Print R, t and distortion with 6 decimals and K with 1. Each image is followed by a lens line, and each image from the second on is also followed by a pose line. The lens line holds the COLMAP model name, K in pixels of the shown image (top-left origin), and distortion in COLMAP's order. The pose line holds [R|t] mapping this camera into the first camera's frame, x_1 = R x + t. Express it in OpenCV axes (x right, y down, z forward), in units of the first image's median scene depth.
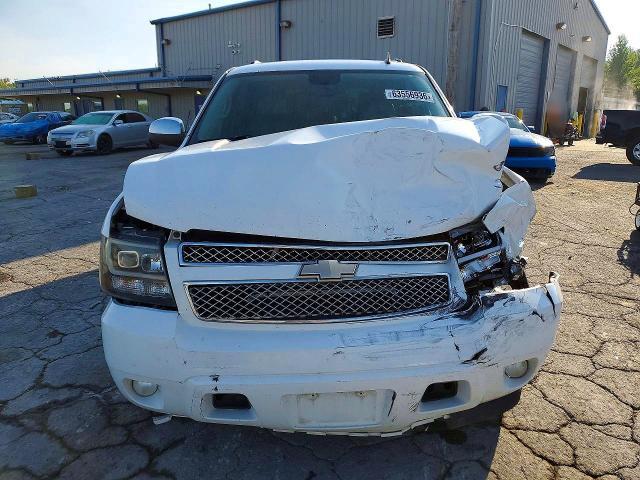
lens RADIAL K [[512.4, 0, 320.2], [0, 512.4, 239.0], [0, 0, 1]] dist [0.023387, -0.000532]
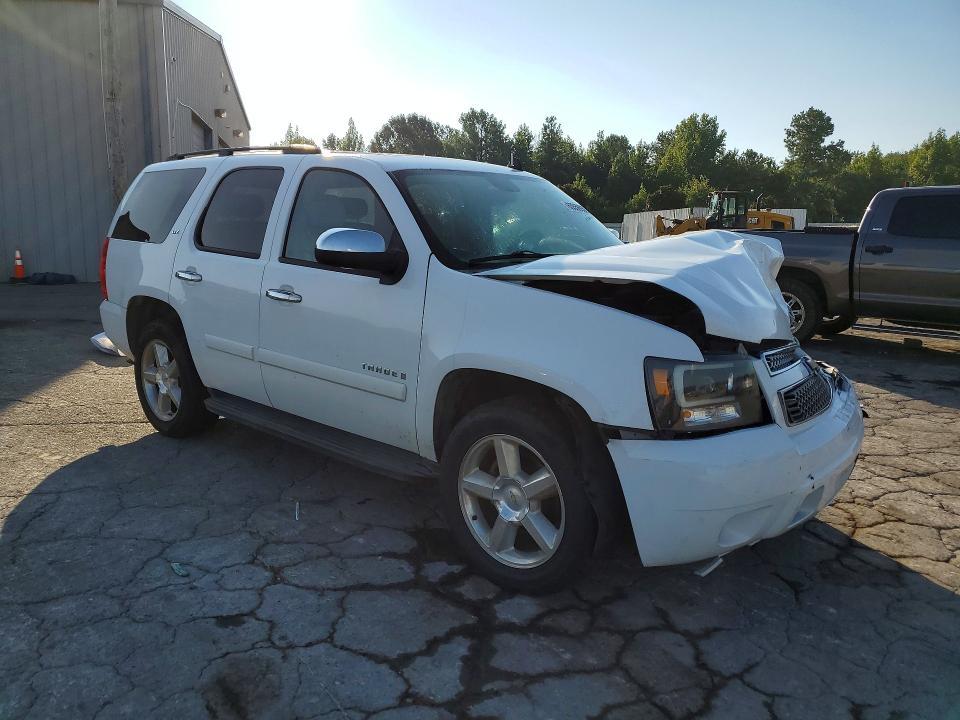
lens RADIAL K [[768.6, 0, 480.2], [0, 768.6, 362.0], [0, 0, 1]] dist [0.023387, -0.000532]
pose [[0.635758, -0.119385, 0.762600, -1.156901], [0.171658, 0.985094, 0.011110, -0.057649], [-0.752559, 0.123843, 0.646775, 0.304481]]
